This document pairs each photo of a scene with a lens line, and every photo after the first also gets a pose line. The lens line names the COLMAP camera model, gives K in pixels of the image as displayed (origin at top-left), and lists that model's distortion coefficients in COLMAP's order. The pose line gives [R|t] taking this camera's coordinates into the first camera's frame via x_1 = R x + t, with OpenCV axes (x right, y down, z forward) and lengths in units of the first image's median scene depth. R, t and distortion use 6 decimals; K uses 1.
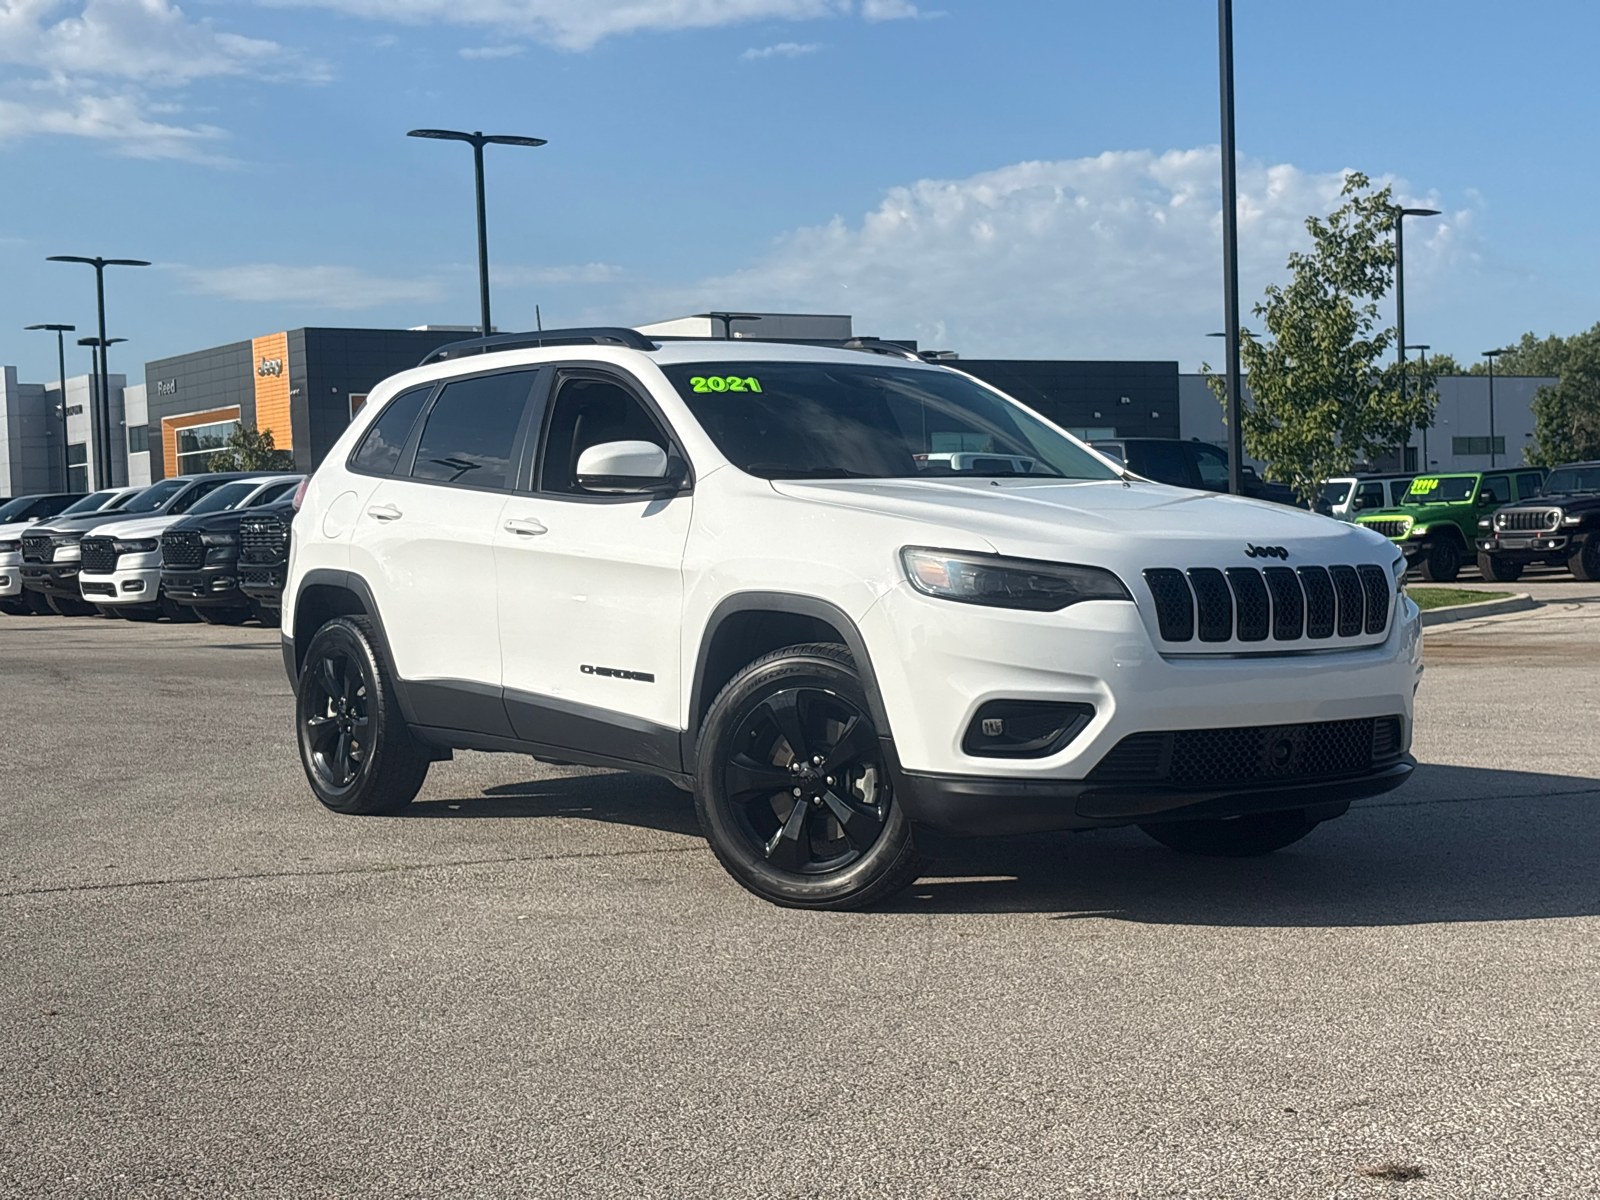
lens RADIAL K [[2391.7, 0, 802.6], [0, 2391.7, 644.1], [0, 0, 1]] dist [0.225368, -0.812568]
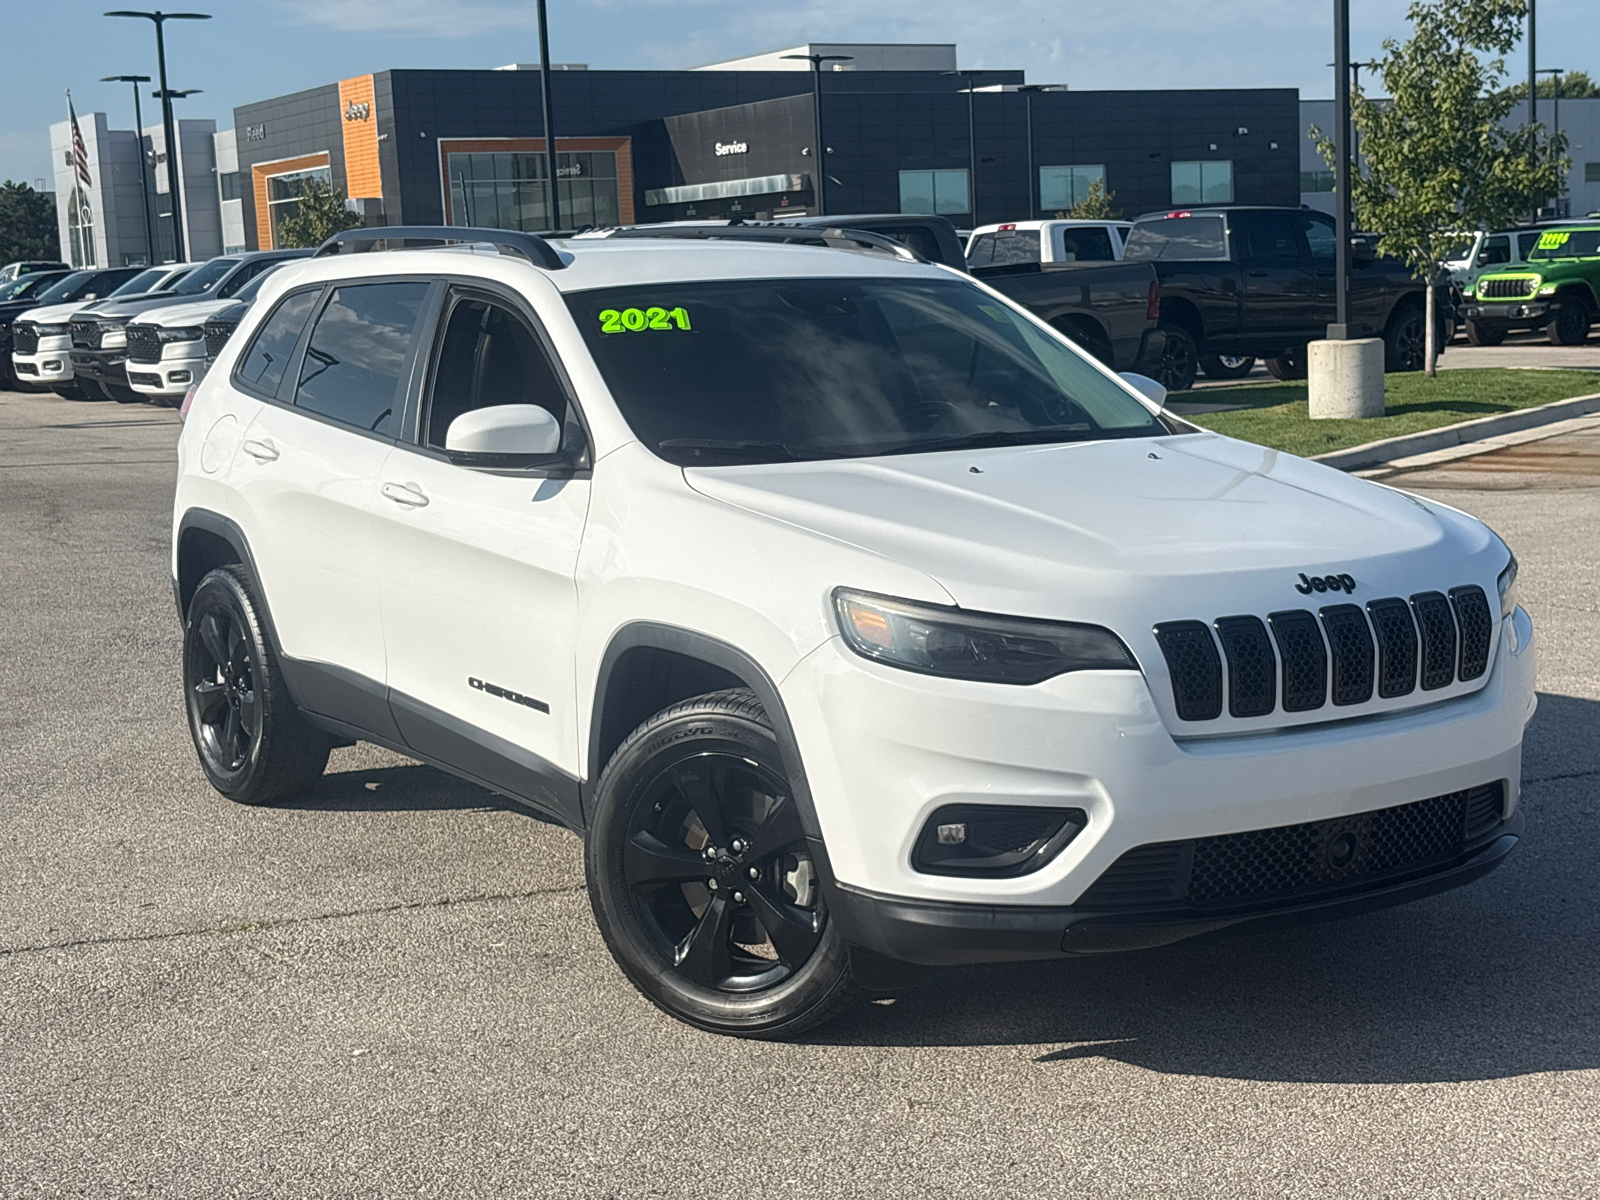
lens RADIAL K [[2391.7, 0, 802.6], [0, 2391.7, 644.1], [0, 0, 1]] dist [0.225368, -0.812568]
pose [[0.998904, -0.004400, -0.046608, 0.048902], [0.009475, 0.993972, 0.109223, -0.077513], [0.045846, -0.109545, 0.992924, 0.184882]]
